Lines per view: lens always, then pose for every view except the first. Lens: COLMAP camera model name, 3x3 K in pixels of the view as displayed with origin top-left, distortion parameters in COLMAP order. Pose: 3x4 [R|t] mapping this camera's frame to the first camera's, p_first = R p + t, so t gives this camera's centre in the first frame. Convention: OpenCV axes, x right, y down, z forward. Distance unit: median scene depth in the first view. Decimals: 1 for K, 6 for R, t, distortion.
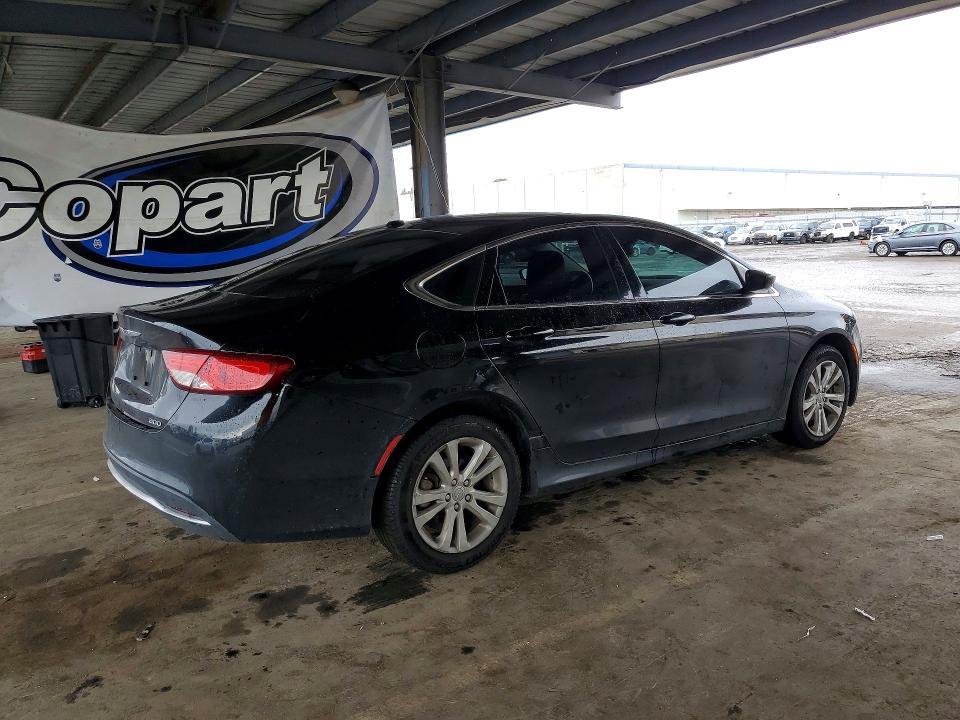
lens RADIAL K [[742.0, 0, 483.3], [0, 742.0, 359.7], [0, 0, 1]] dist [-0.025895, 0.022894]
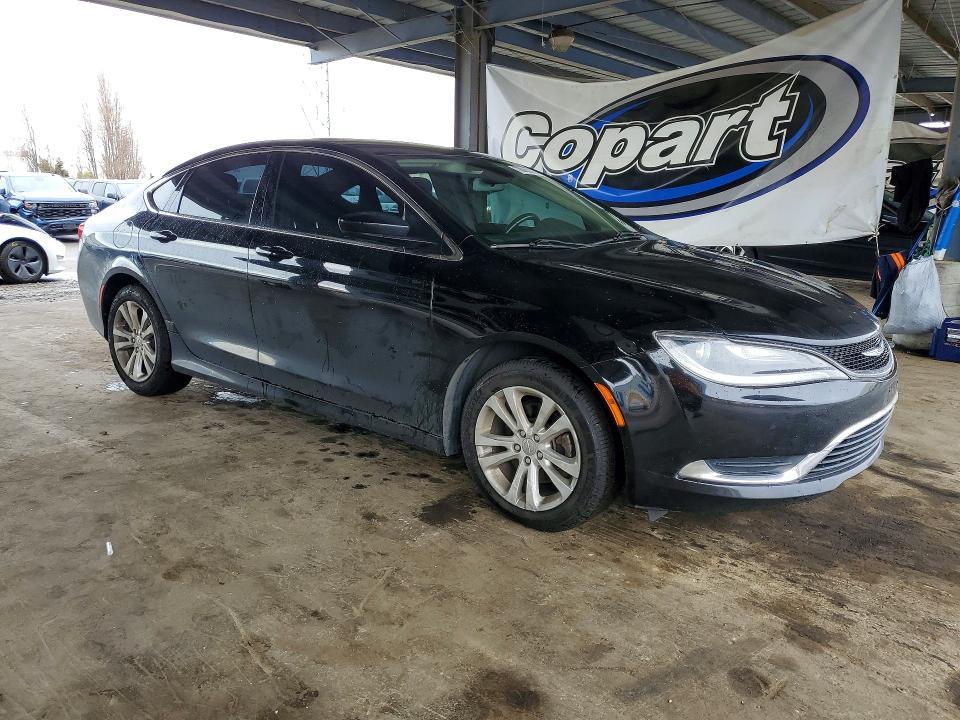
lens RADIAL K [[742.0, 0, 483.2], [0, 742.0, 360.3], [0, 0, 1]] dist [-0.025895, 0.022894]
pose [[0.290028, 0.244300, -0.925311, 0.665592], [-0.183029, 0.963182, 0.196930, -0.084672], [0.939353, 0.112244, 0.324064, 0.519526]]
